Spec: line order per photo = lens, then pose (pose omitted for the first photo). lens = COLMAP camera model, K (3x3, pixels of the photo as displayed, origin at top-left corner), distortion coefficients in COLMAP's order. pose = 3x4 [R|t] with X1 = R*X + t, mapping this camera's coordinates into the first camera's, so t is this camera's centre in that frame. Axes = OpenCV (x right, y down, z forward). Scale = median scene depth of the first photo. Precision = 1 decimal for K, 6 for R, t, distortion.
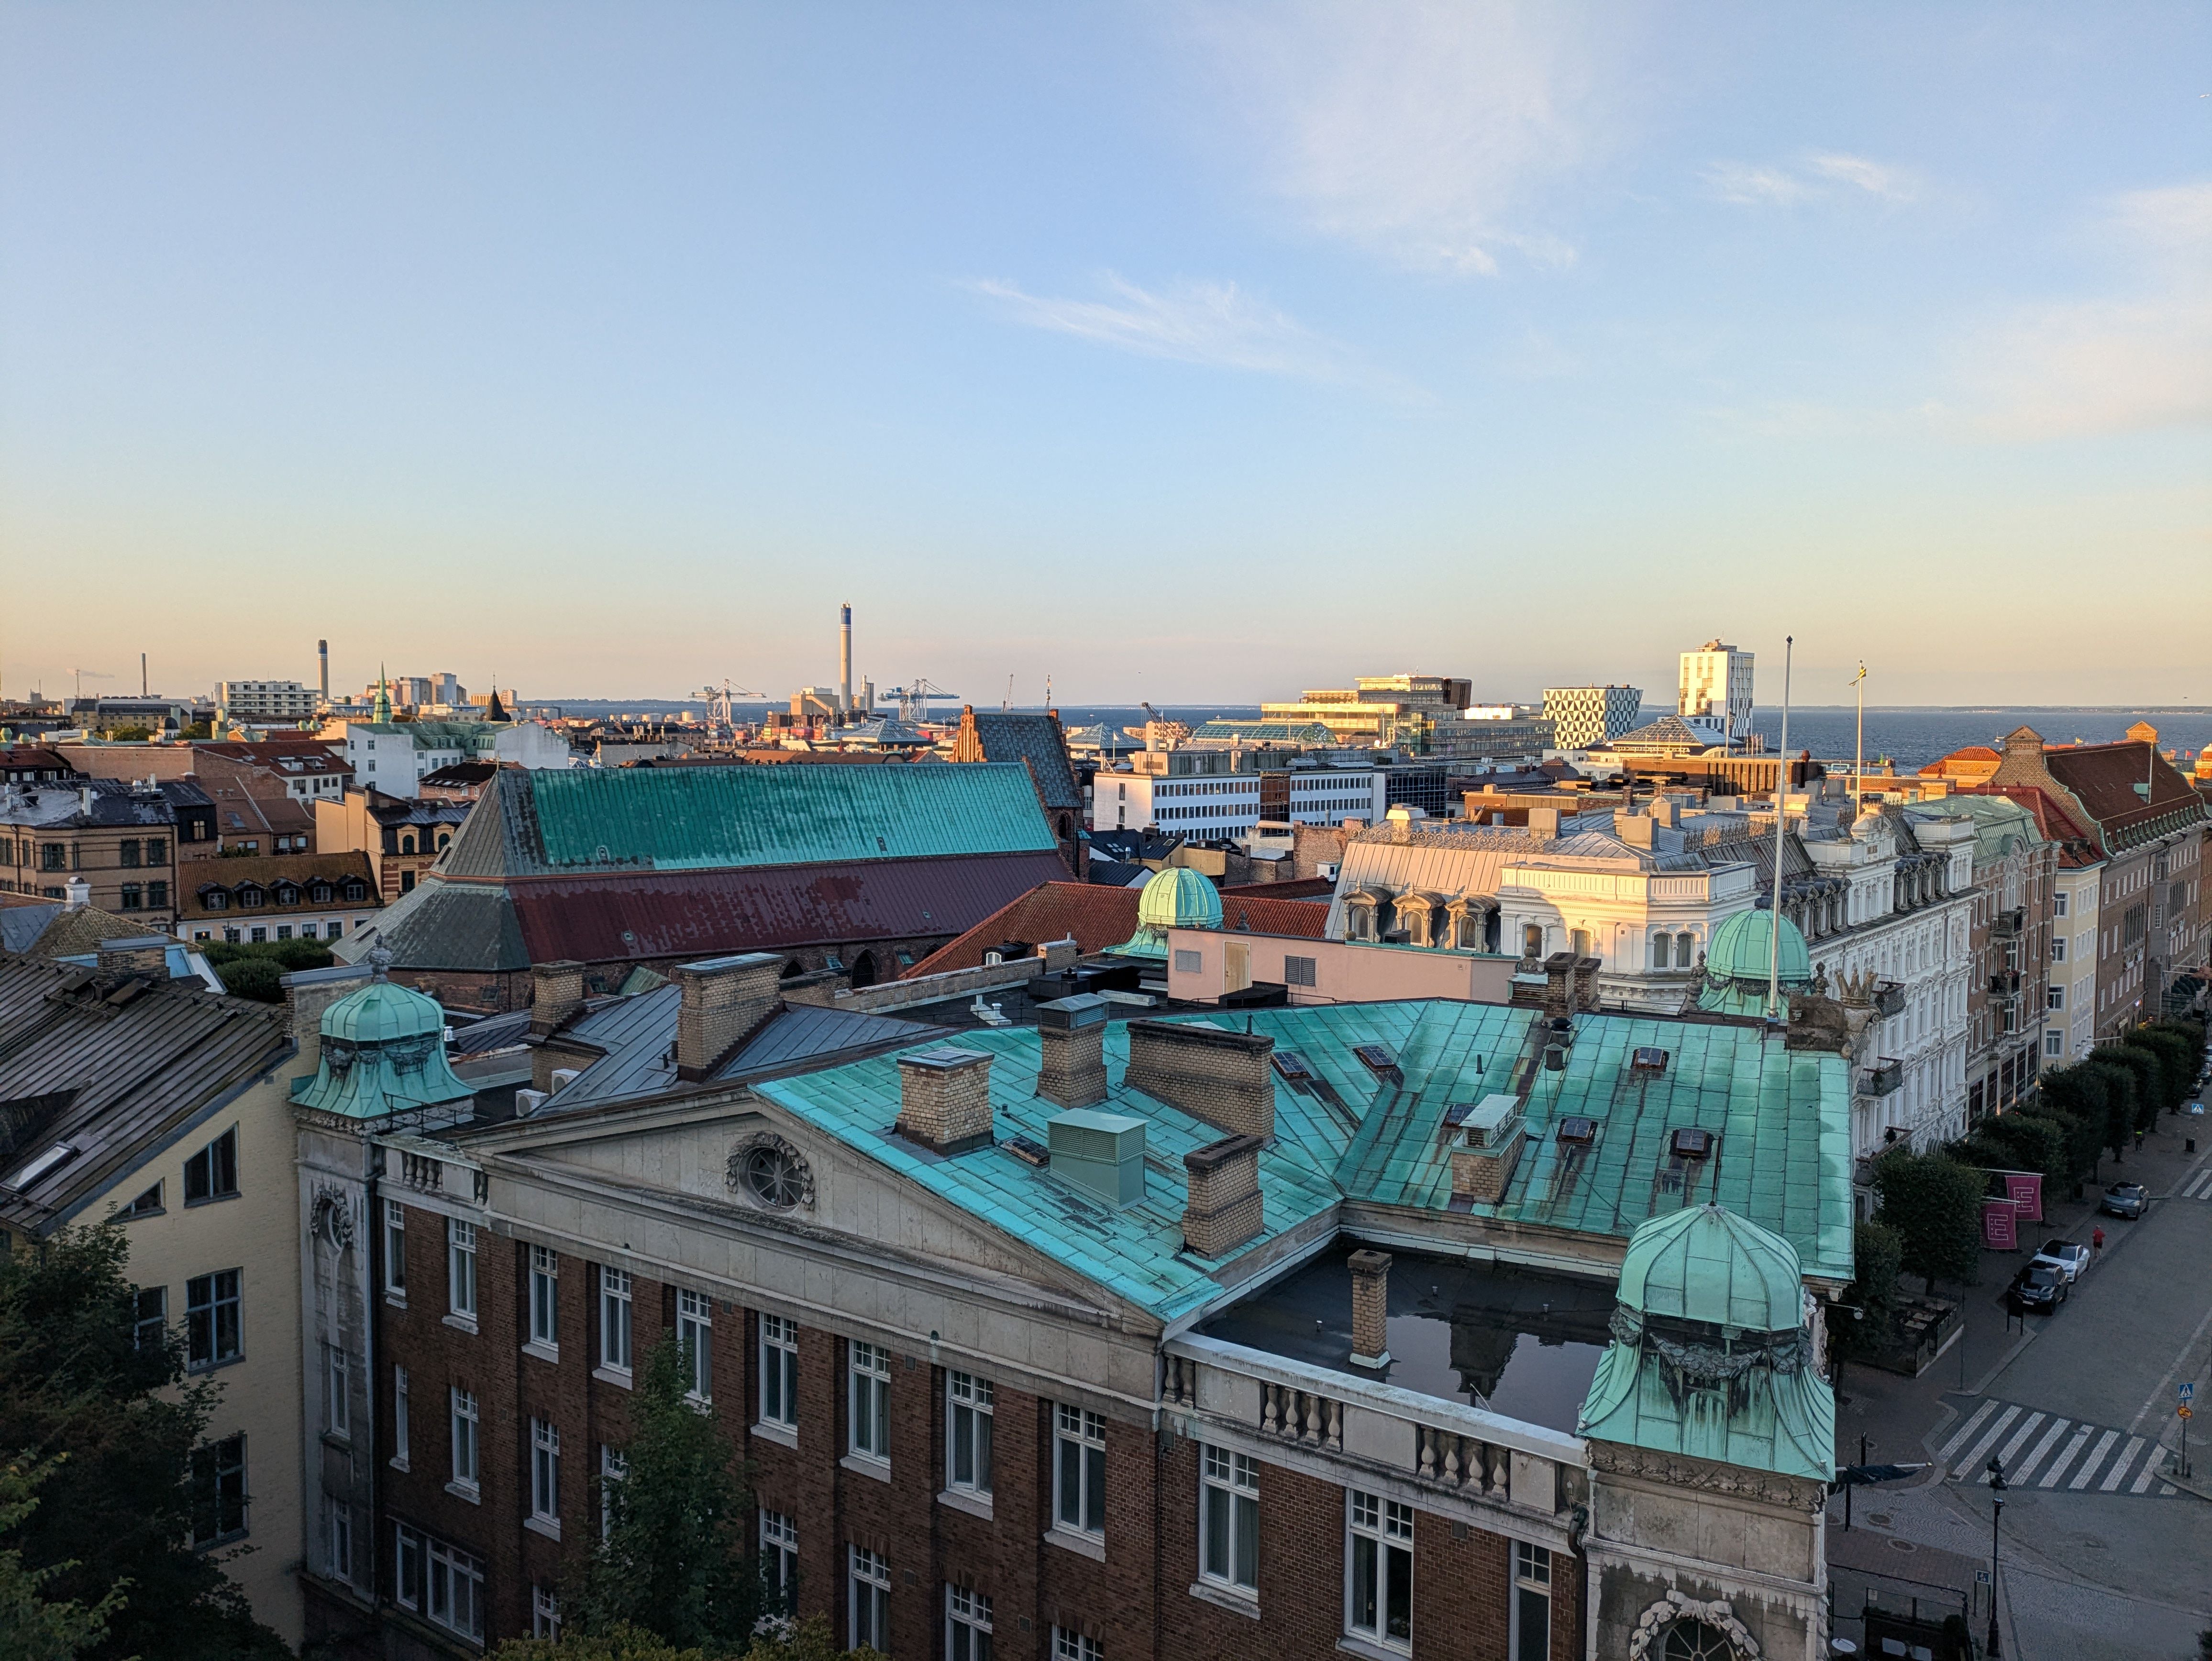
lens RADIAL K [[1647.0, 0, 1087.5], [0, 1647.0, 813.5], [0, 0, 1]] dist [0.069133, -0.064705]
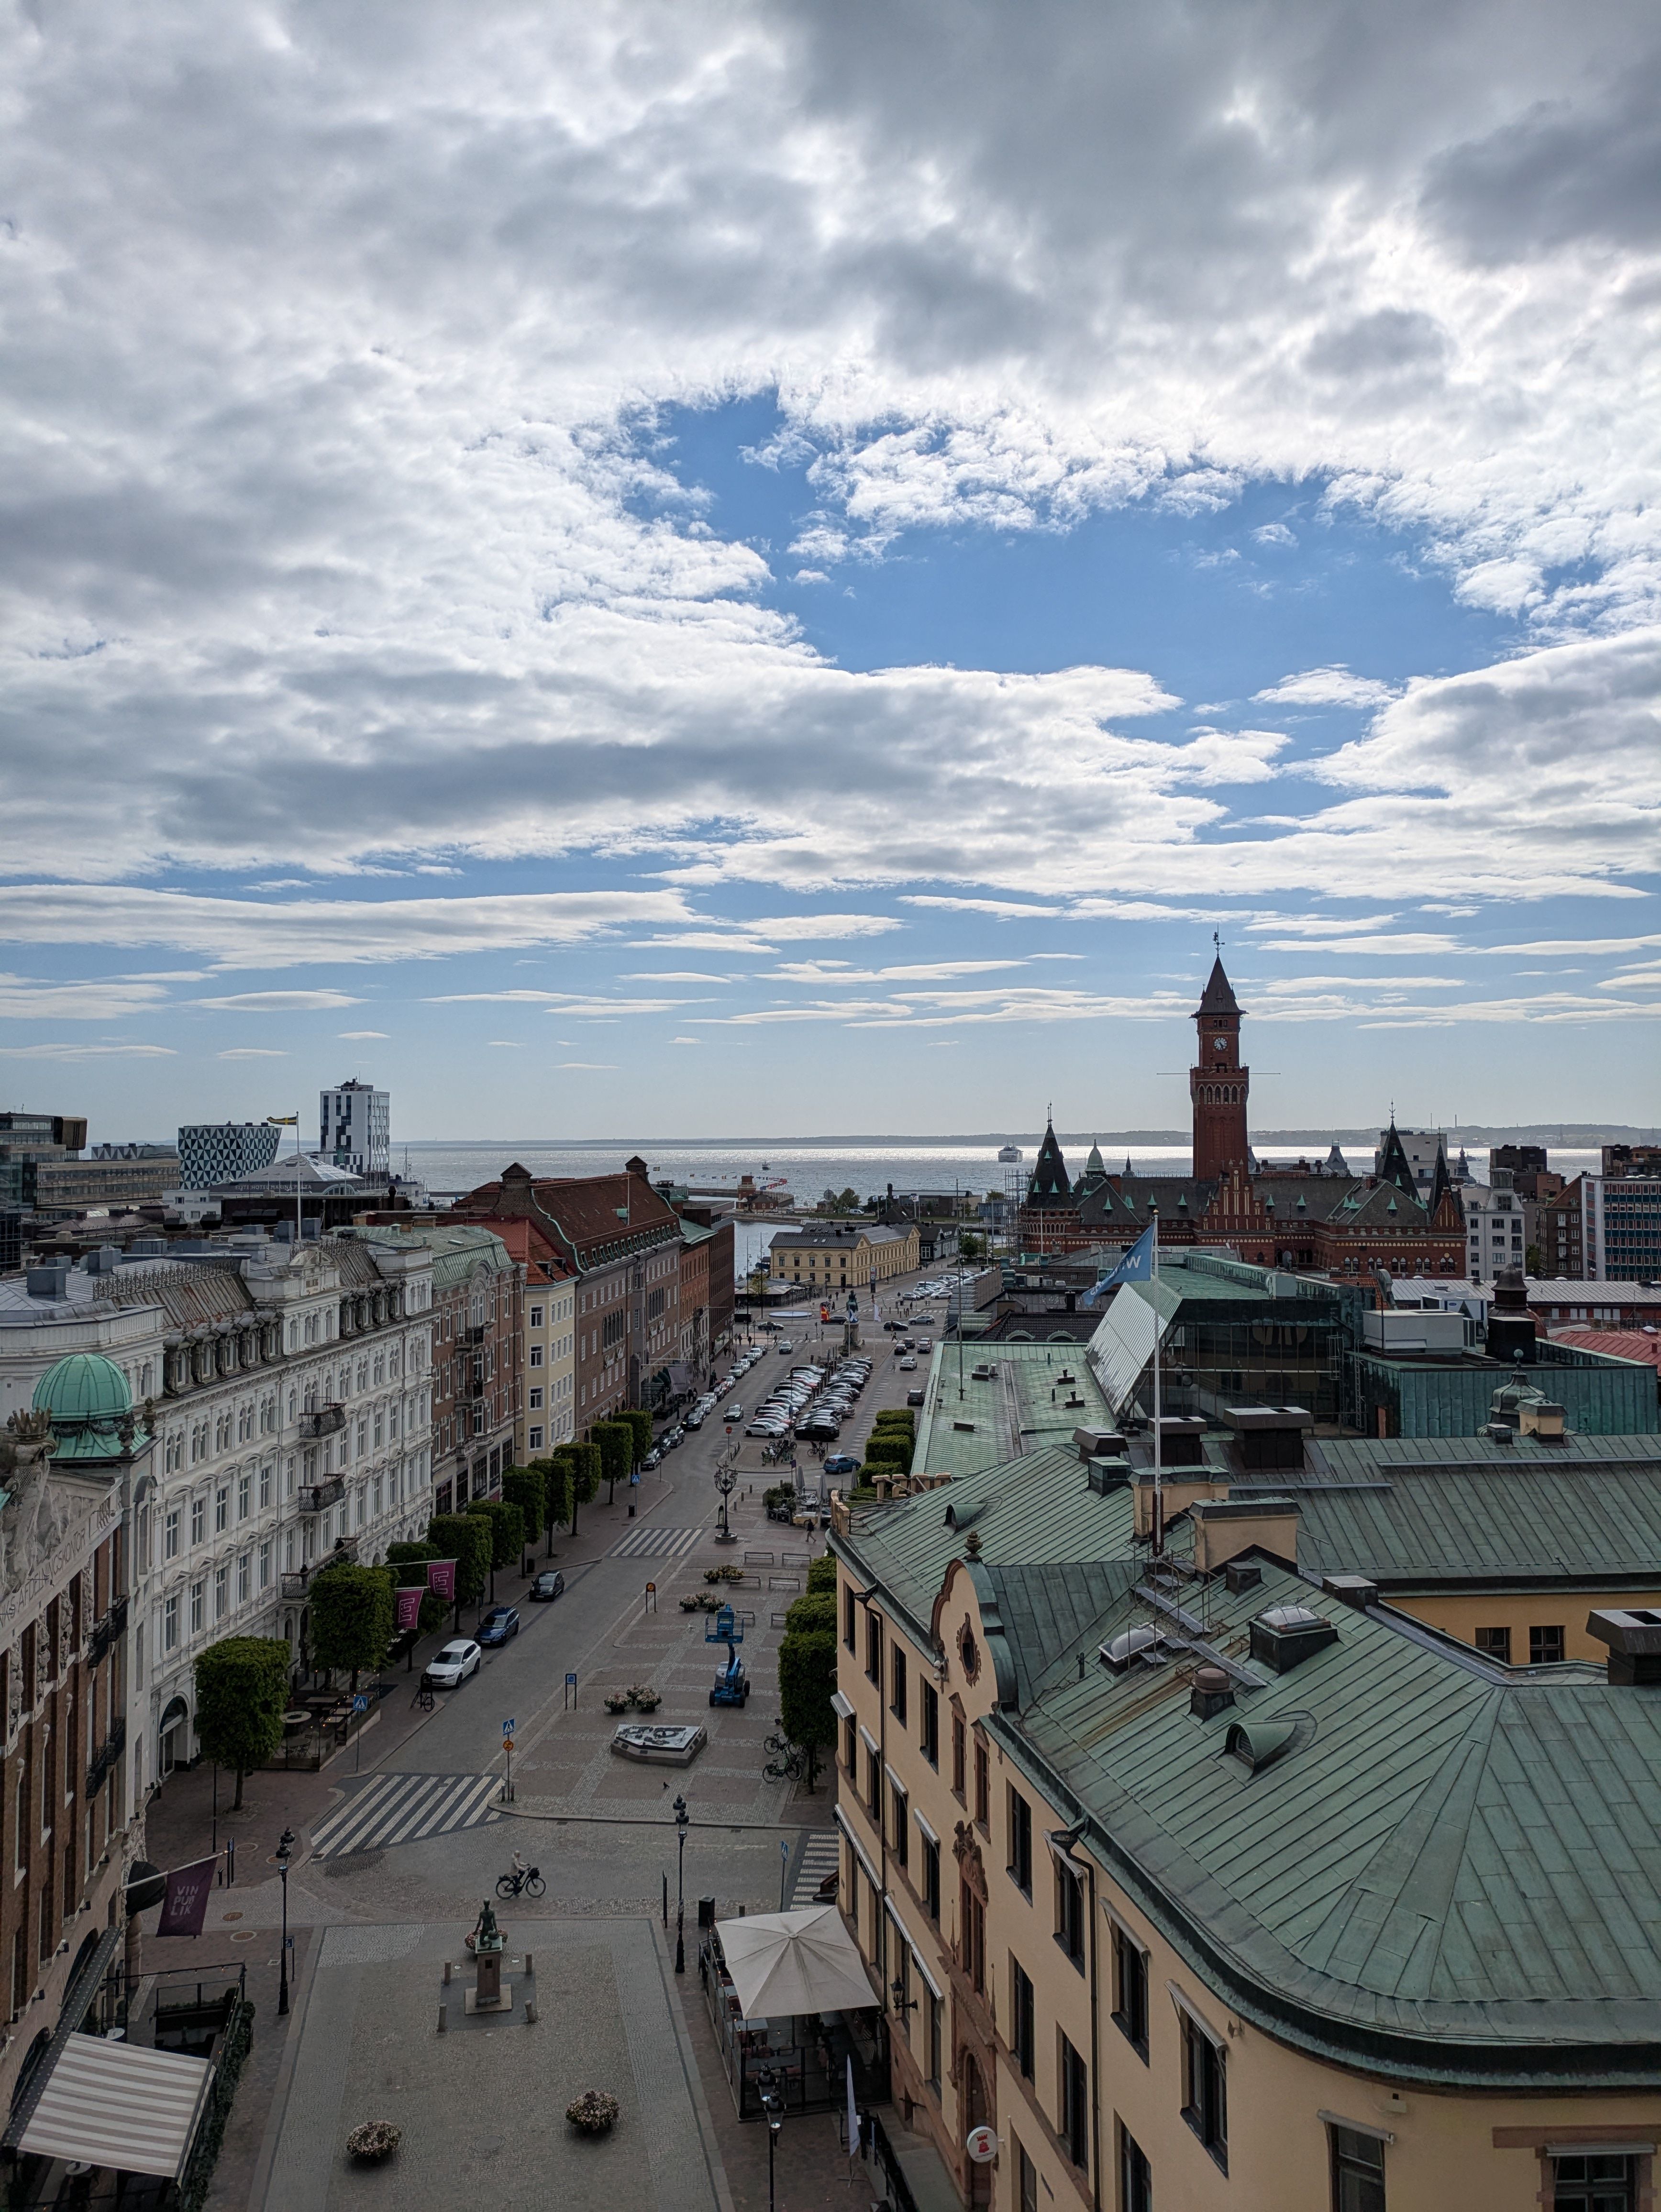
lens RADIAL K [[1650.1, 0, 832.4], [0, 1650.1, 1100.3], [0, 0, 1]] dist [0.069918, -0.059644]
pose [[0.807716, 0.004293, 0.589556, 0.258652], [0.048712, 0.996068, -0.073991, -0.001390], [-0.587556, 0.088482, 0.804331, -0.236200]]
